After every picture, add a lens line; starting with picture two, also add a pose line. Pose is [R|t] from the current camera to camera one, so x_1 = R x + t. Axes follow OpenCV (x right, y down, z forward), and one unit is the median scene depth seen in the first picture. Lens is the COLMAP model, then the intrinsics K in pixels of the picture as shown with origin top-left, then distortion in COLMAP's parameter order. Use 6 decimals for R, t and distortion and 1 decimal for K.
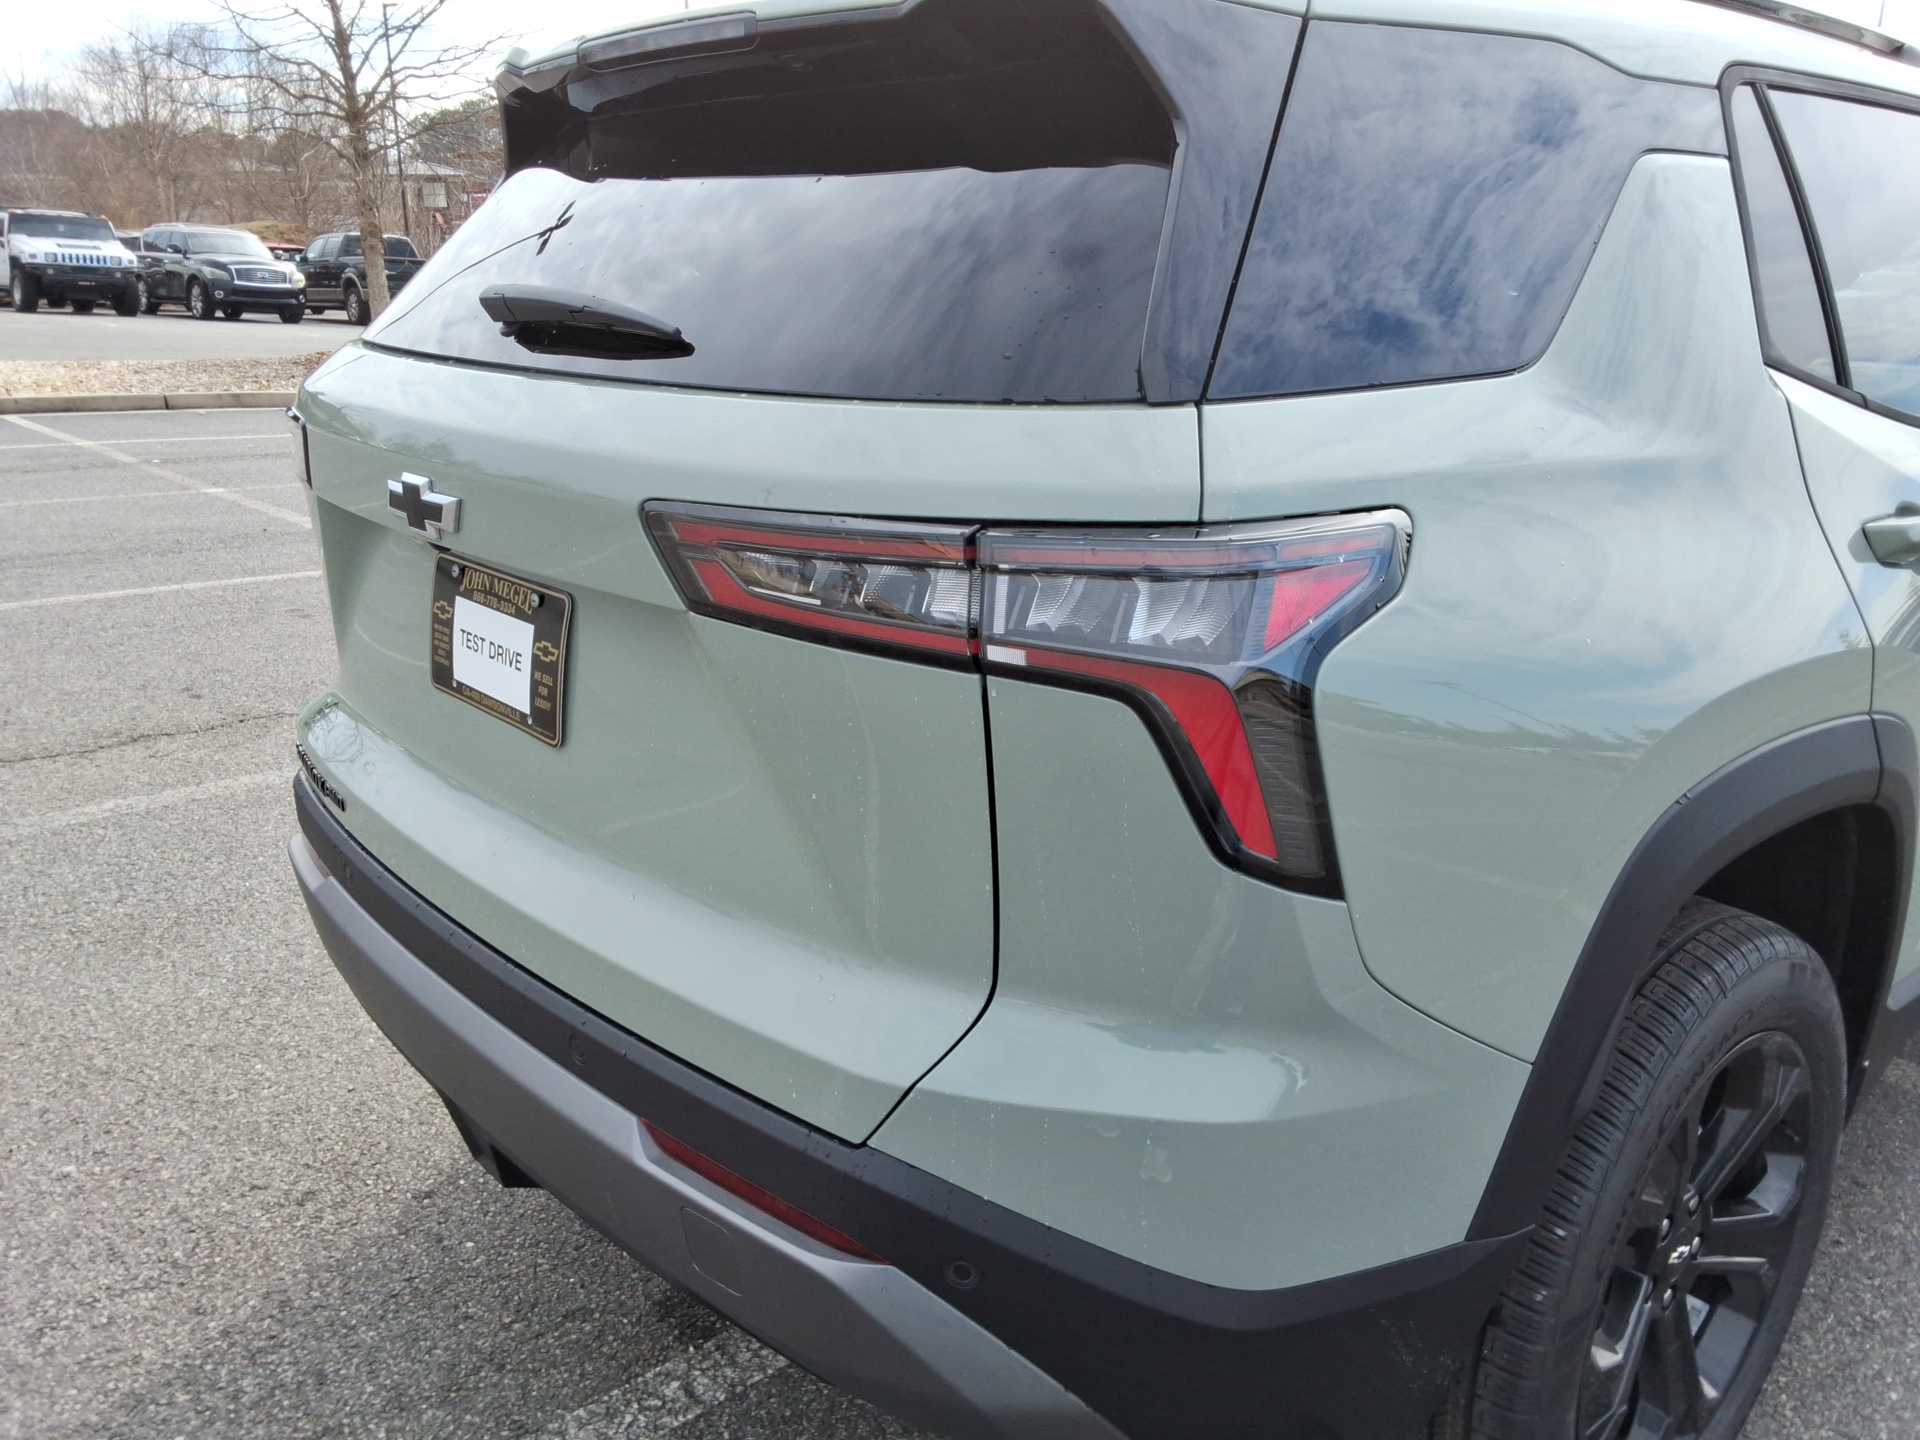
lens RADIAL K [[1533.0, 0, 989.8], [0, 1533.0, 711.8], [0, 0, 1]] dist [0.096070, -0.141050]
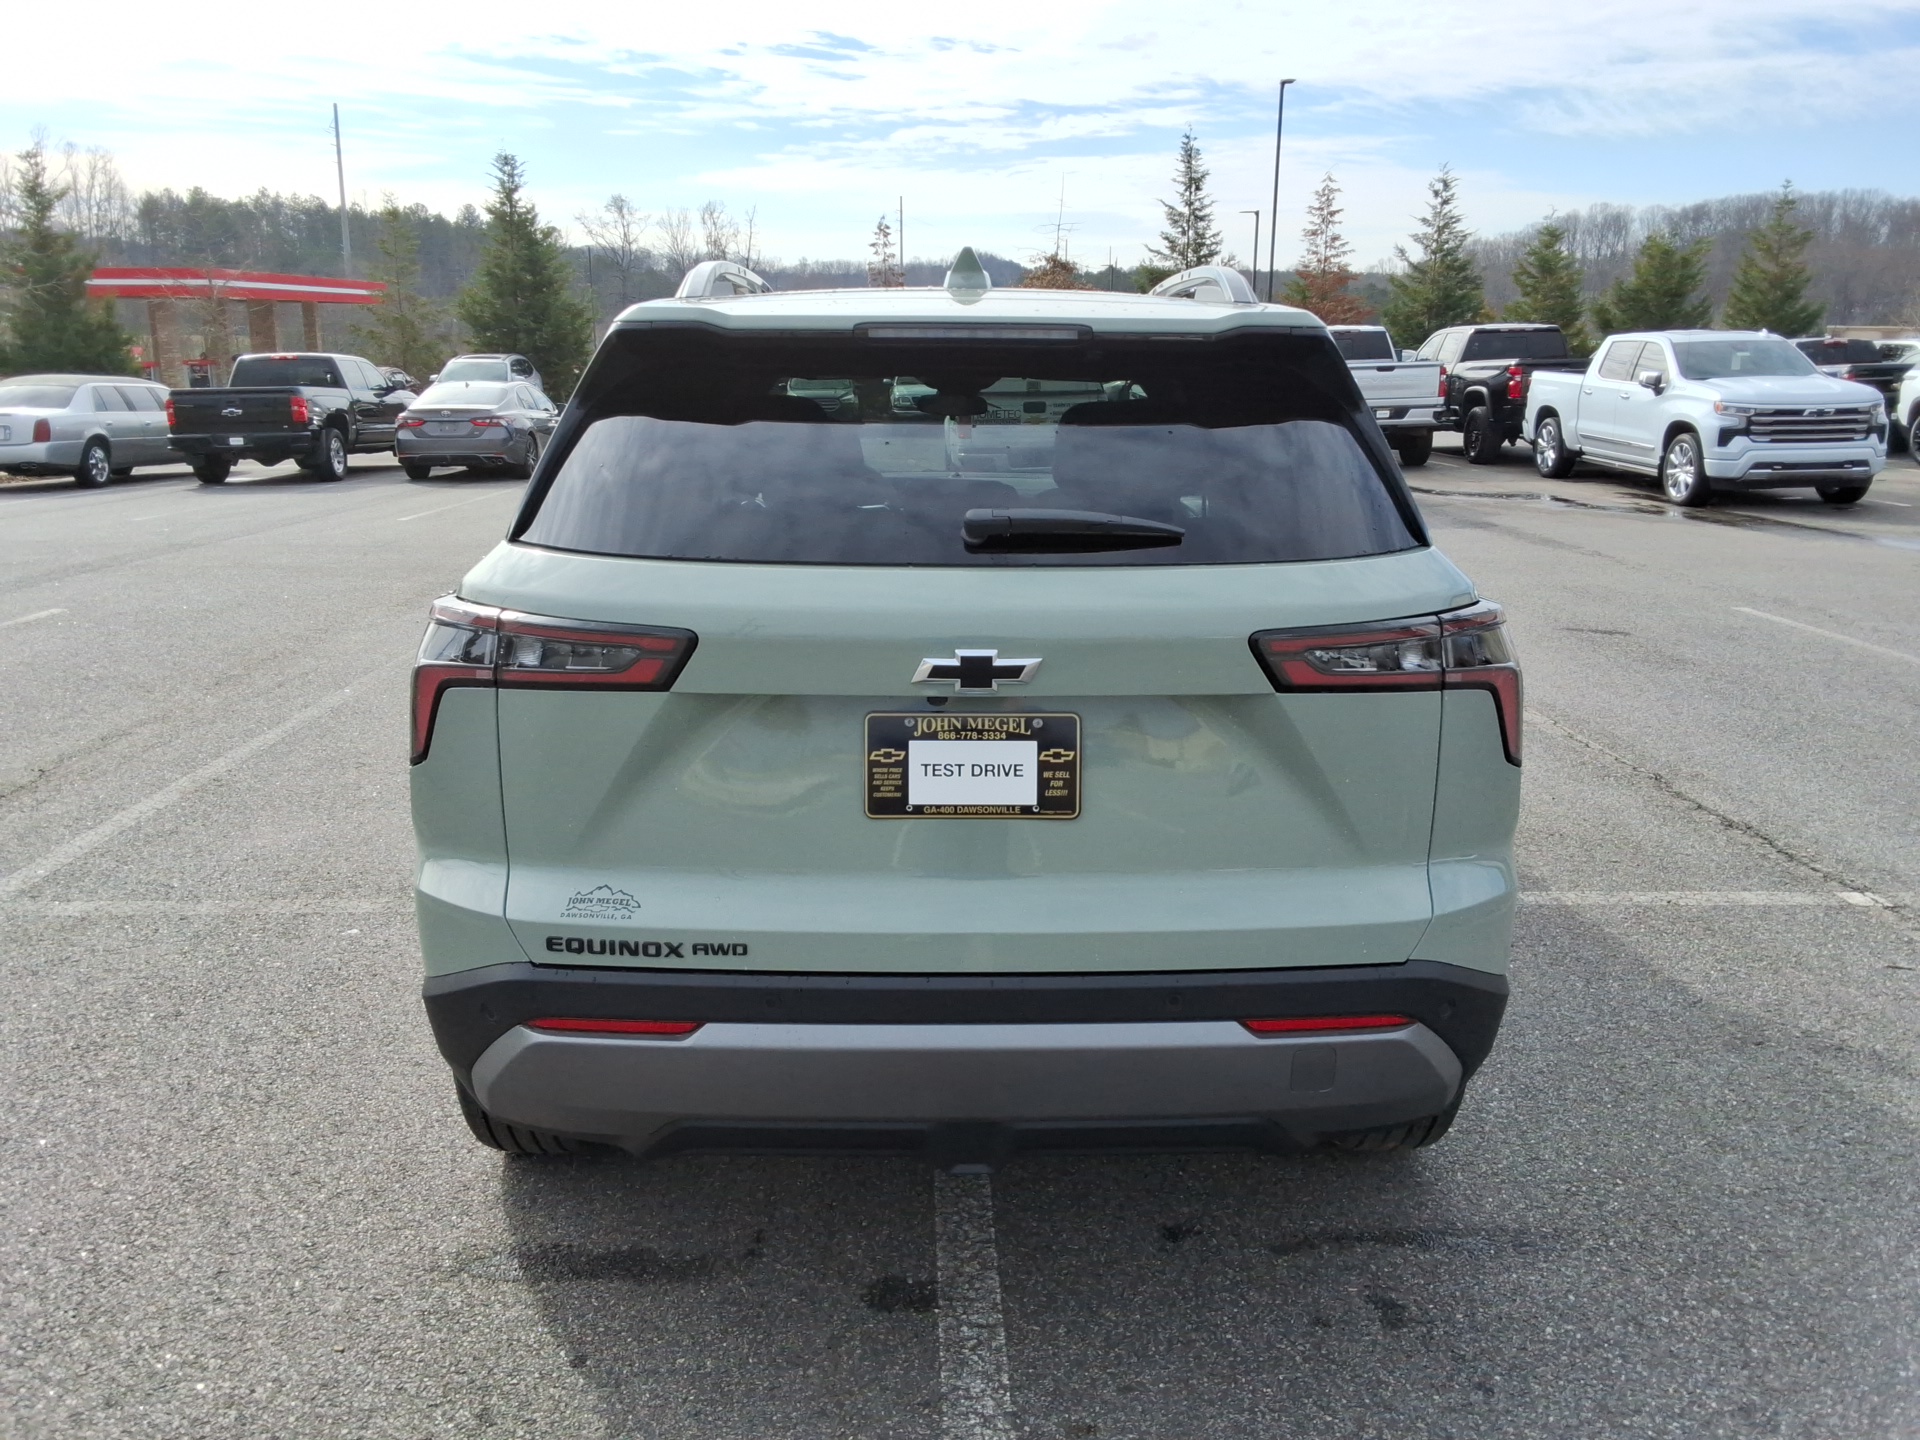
lens RADIAL K [[1533.0, 0, 977.7], [0, 1533.0, 708.7], [0, 0, 1]] dist [0.096070, -0.141050]
pose [[0.652553, -0.174776, 0.737311, -1.157422], [0.212492, 0.976201, 0.043340, -0.133657], [-0.727339, 0.128391, 0.674162, 0.071021]]
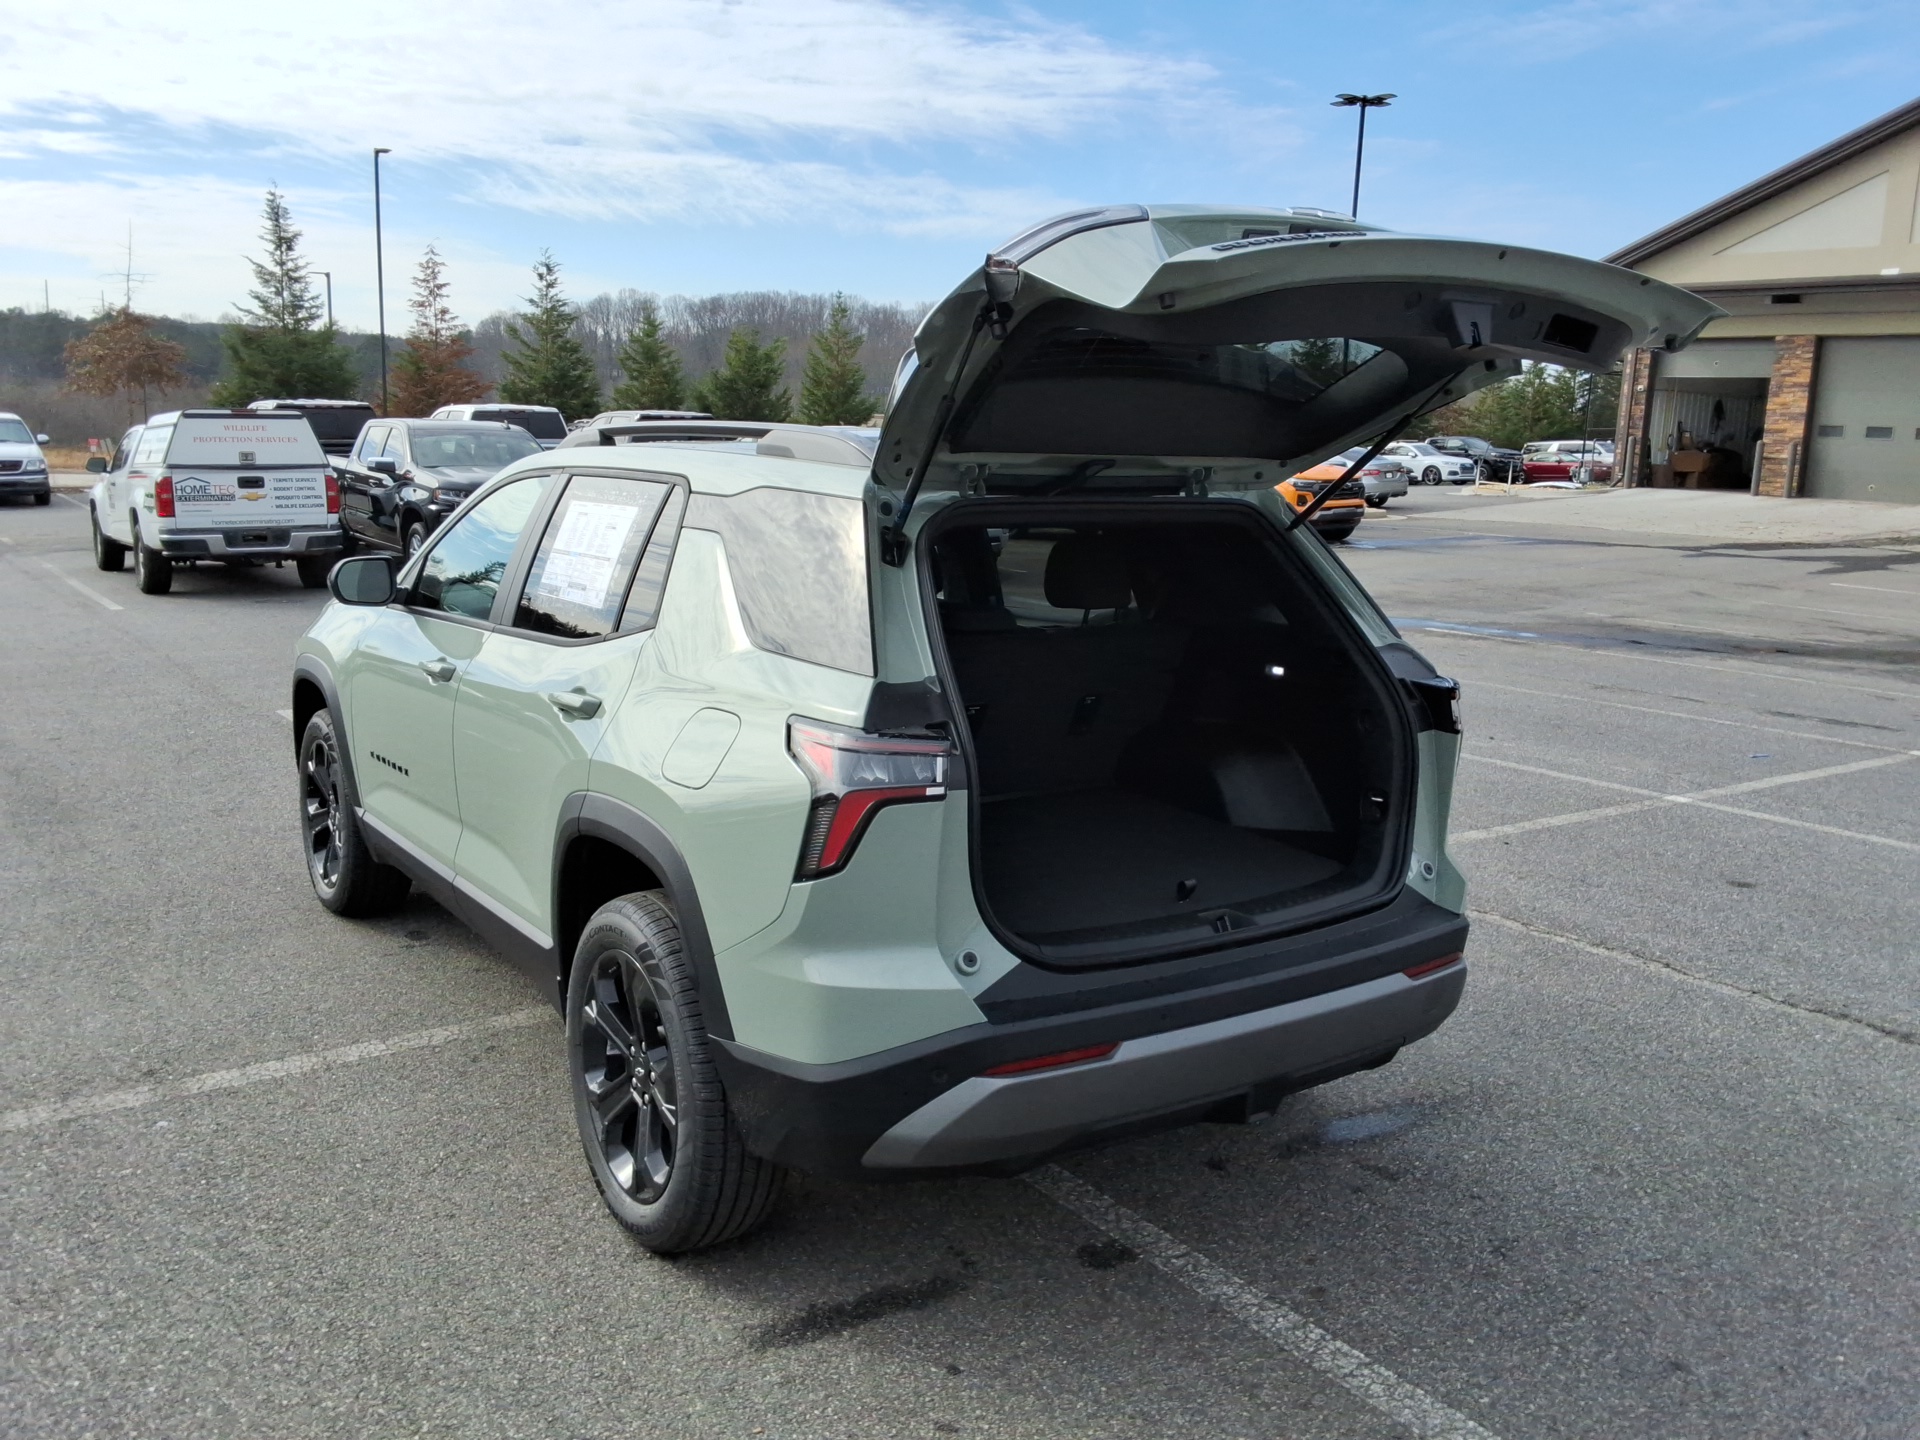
lens RADIAL K [[1533.0, 0, 982.9], [0, 1533.0, 714.6], [0, 0, 1]] dist [0.096070, -0.141050]
pose [[0.124583, -0.178502, 0.976020, -1.912064], [0.250986, 0.957362, 0.143053, -0.456015], [-0.959940, 0.227145, 0.164073, 0.874419]]
